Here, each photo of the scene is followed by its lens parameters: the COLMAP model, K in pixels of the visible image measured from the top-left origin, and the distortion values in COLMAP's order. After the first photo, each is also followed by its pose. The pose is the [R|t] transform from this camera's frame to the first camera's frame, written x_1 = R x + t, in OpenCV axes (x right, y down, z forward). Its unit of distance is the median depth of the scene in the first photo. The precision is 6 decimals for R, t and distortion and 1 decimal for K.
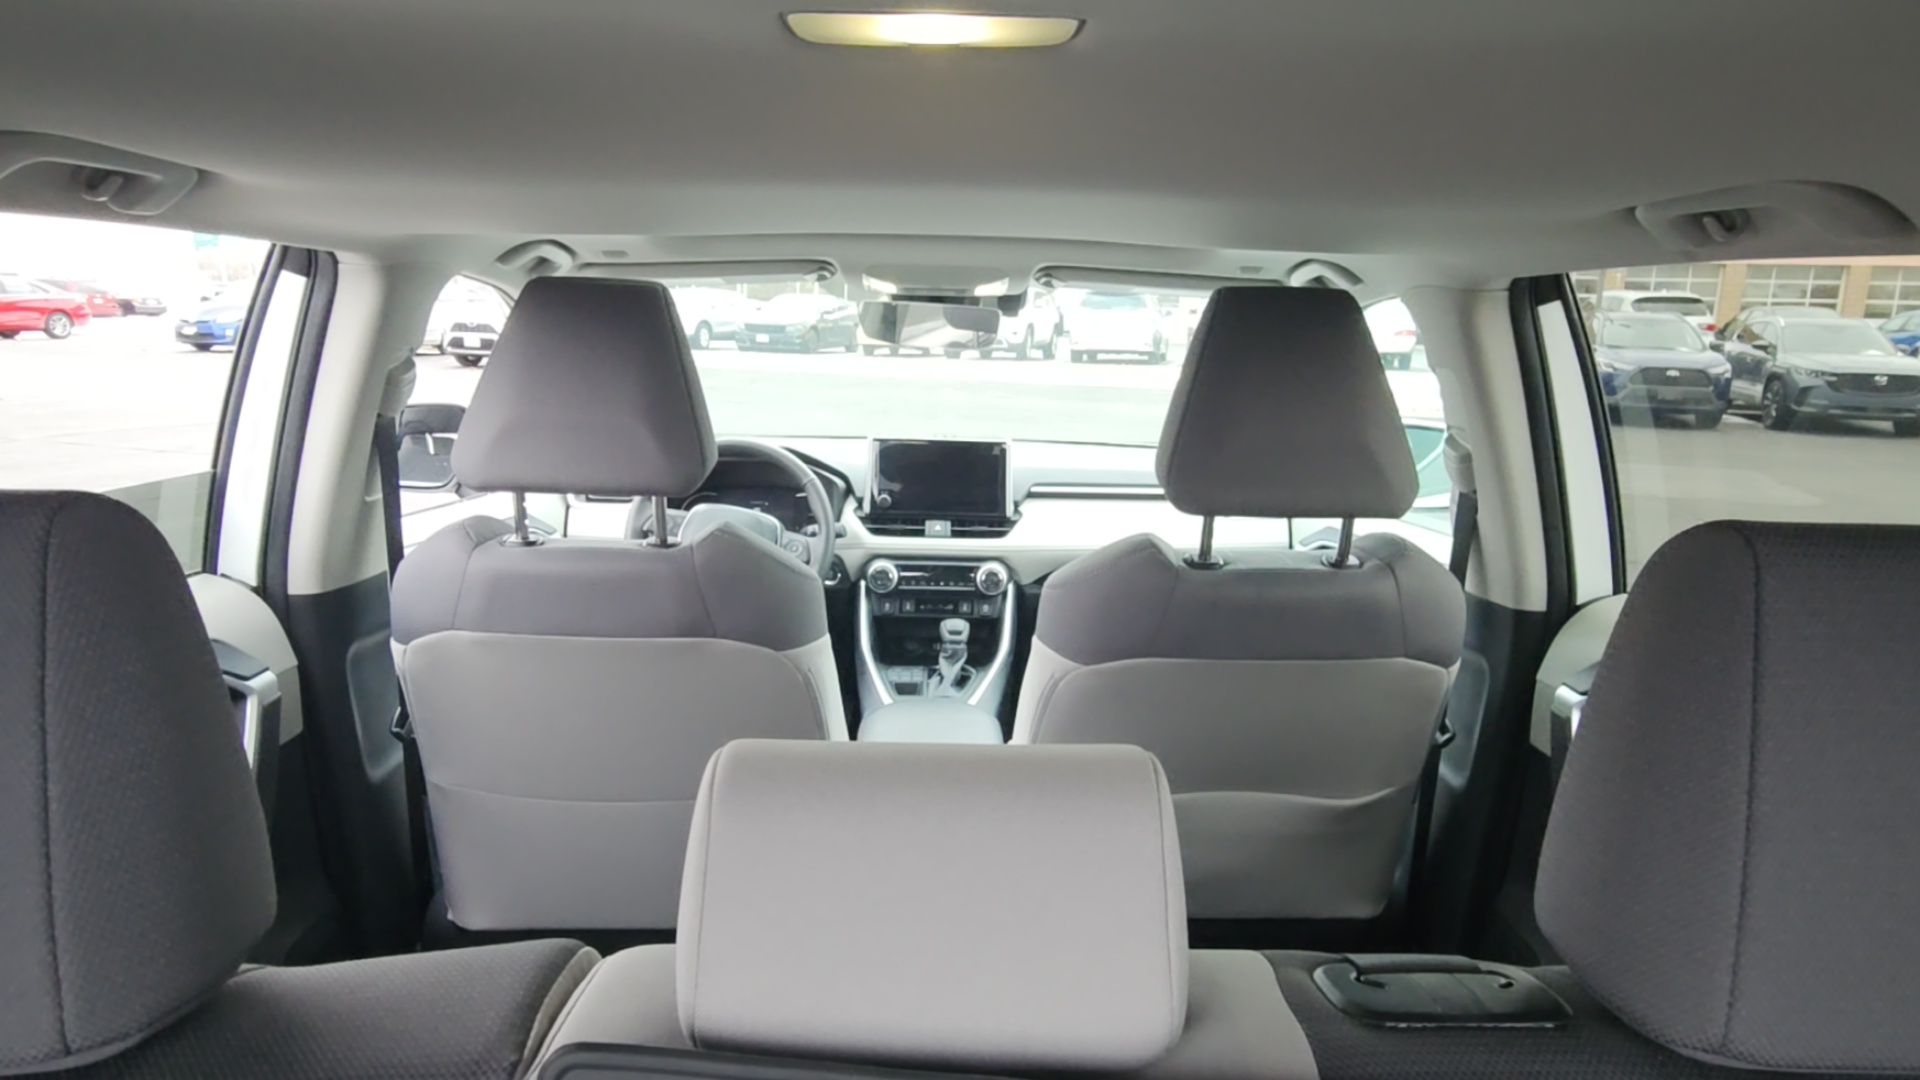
lens RADIAL K [[1168.4, 0, 982.9], [0, 1168.4, 556.4], [0, 0, 1]] dist [0.003899, -0.002617]
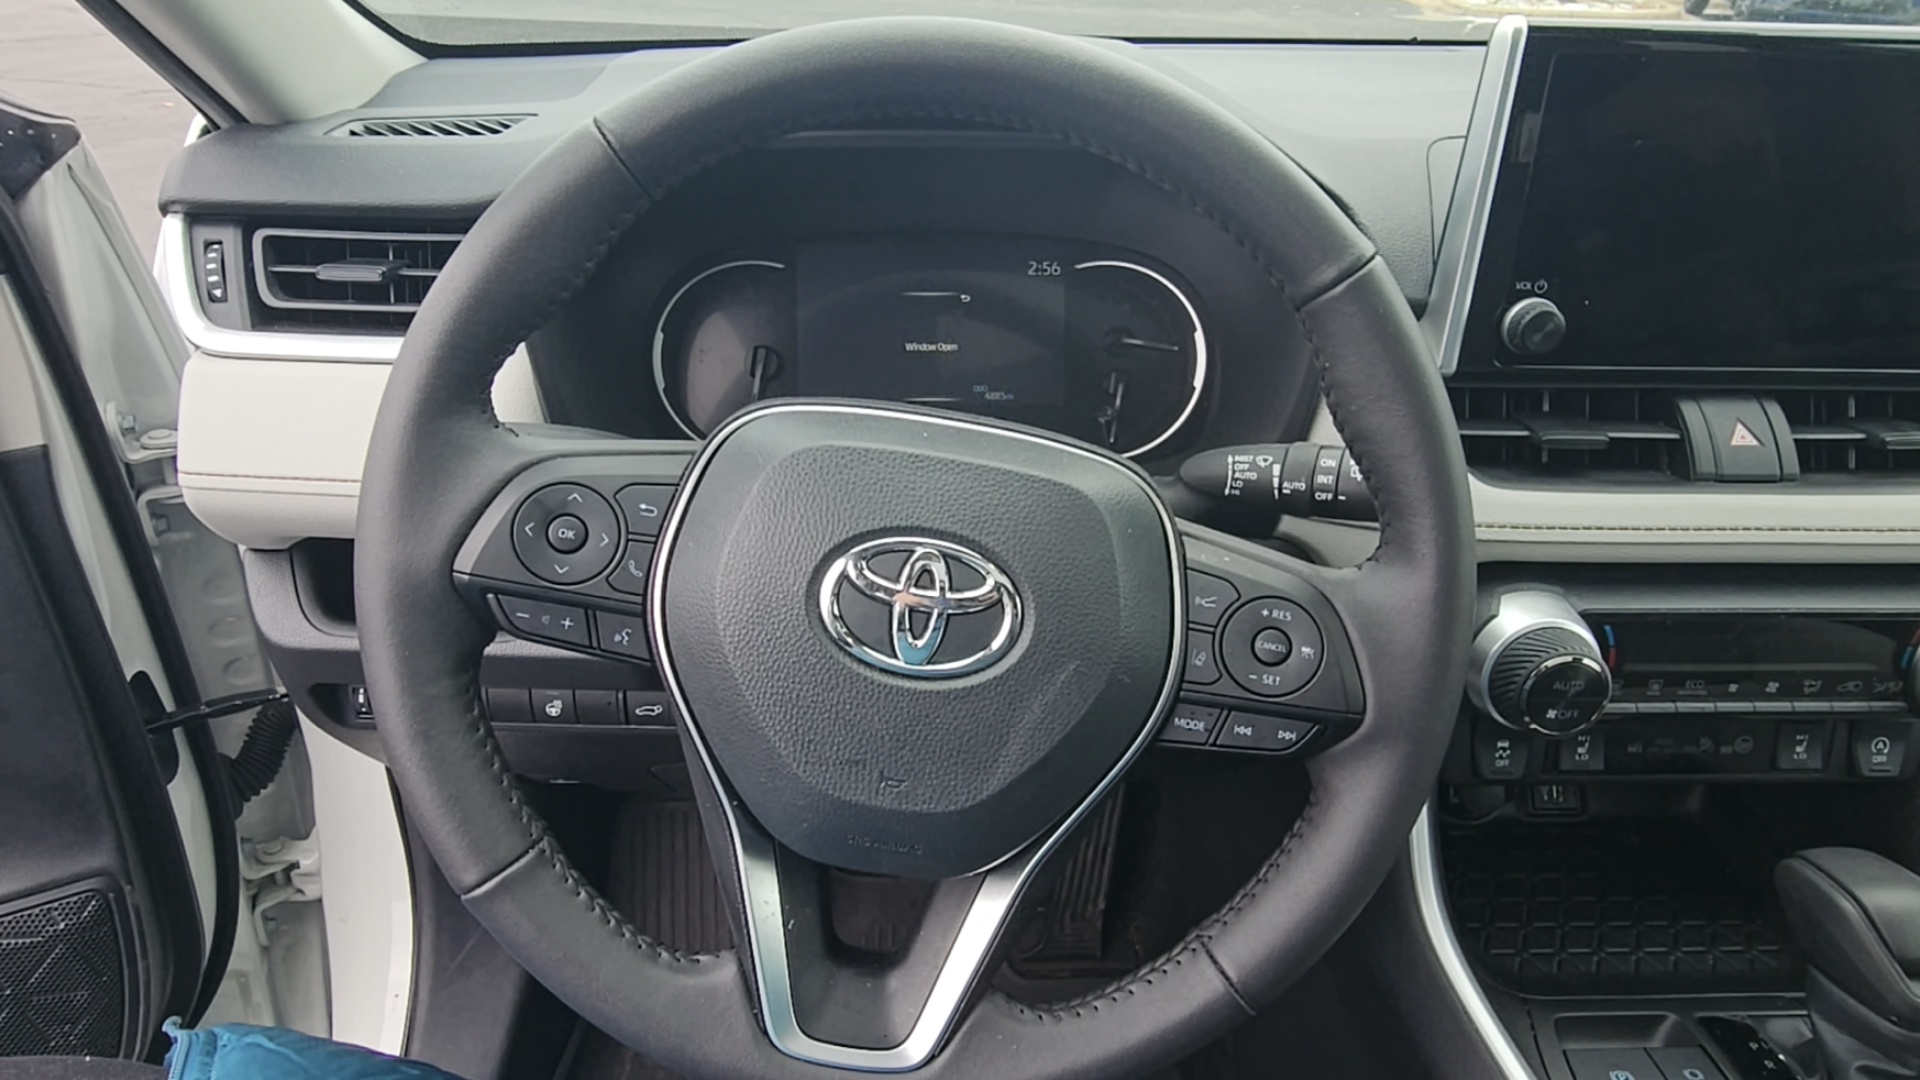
lens RADIAL K [[1168.4, 0, 981.6], [0, 1168.4, 555.9], [0, 0, 1]] dist [0.008979, -0.002955]
pose [[0.999983, -0.002693, 0.005078, -0.194223], [0.001088, 0.956157, 0.292851, -0.071202], [-0.005644, -0.292841, 0.956145, 0.768493]]
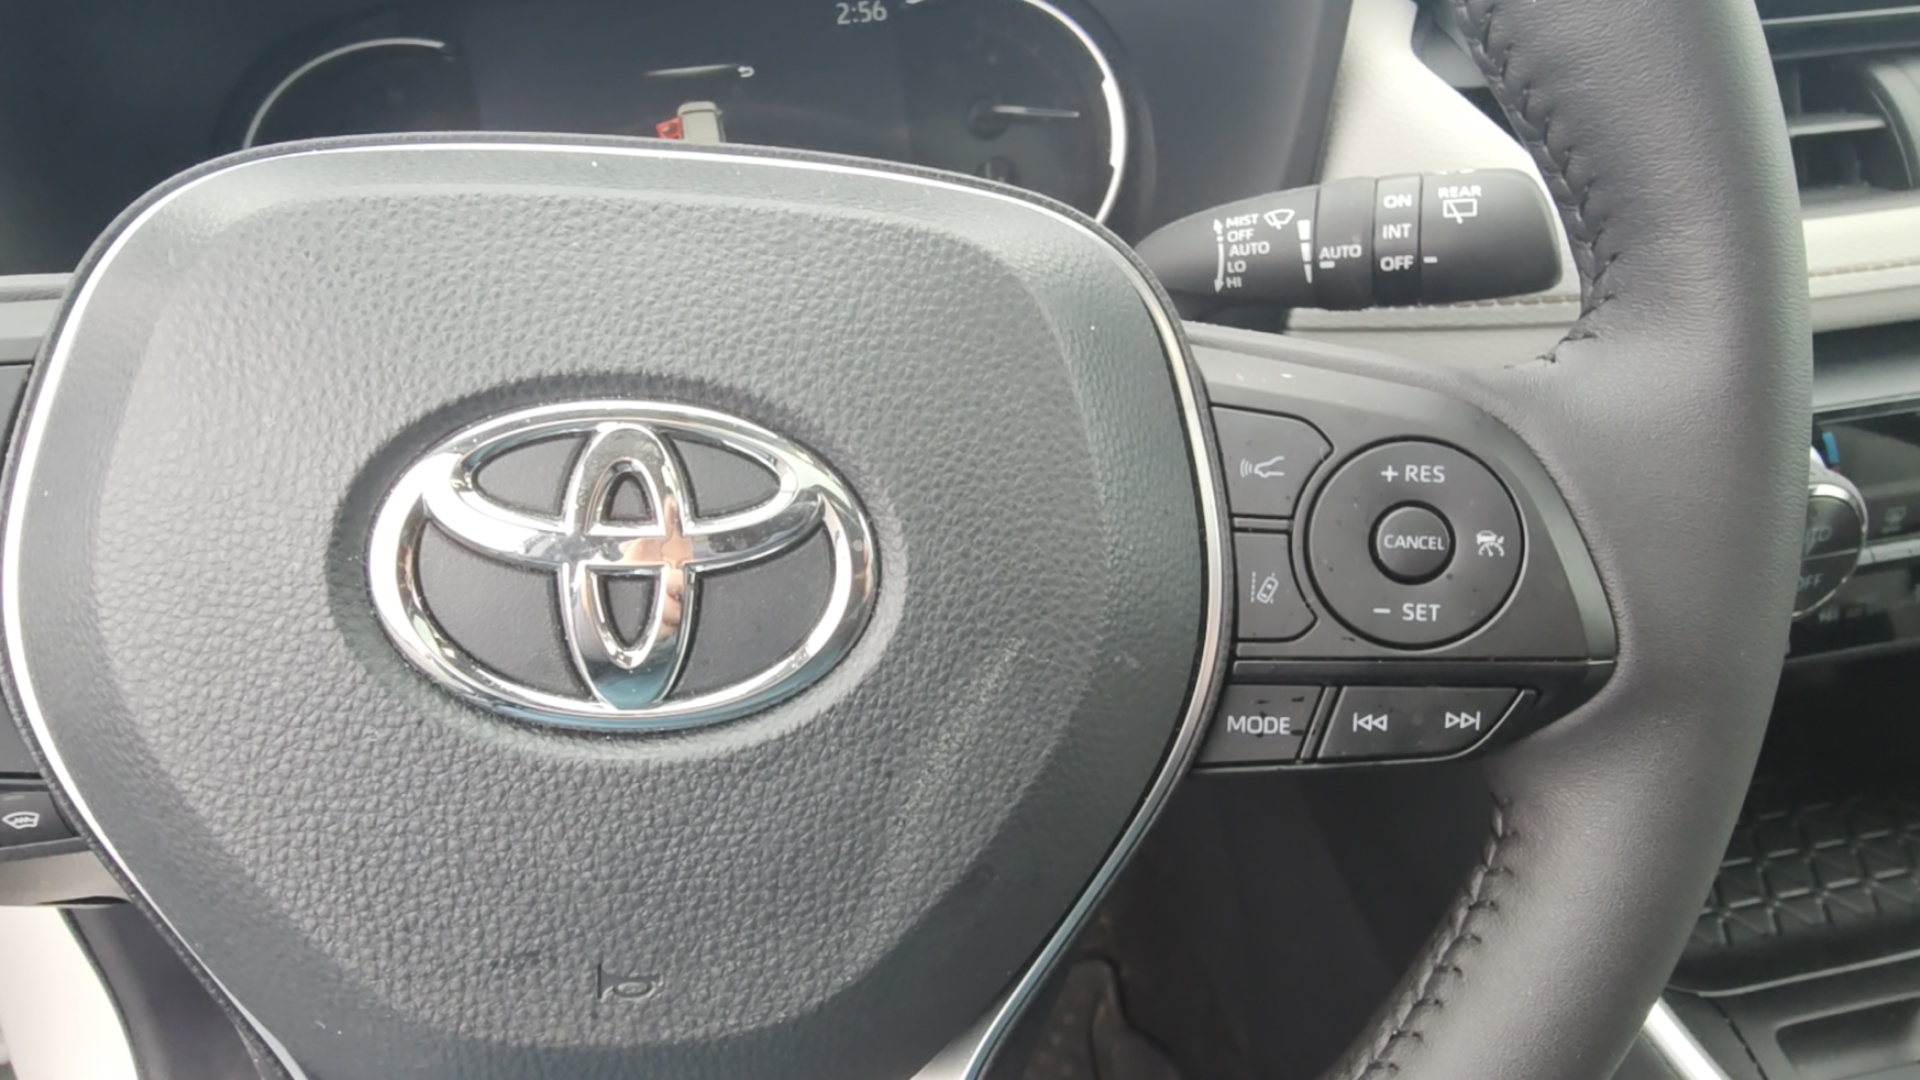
lens RADIAL K [[1168.4, 0, 982.9], [0, 1168.4, 556.4], [0, 0, 1]] dist [0.003899, -0.002617]
pose [[0.985189, -0.143736, 0.093502, -0.187936], [0.101168, 0.927508, 0.359854, -0.038842], [-0.138448, -0.345064, 0.928312, 0.858781]]
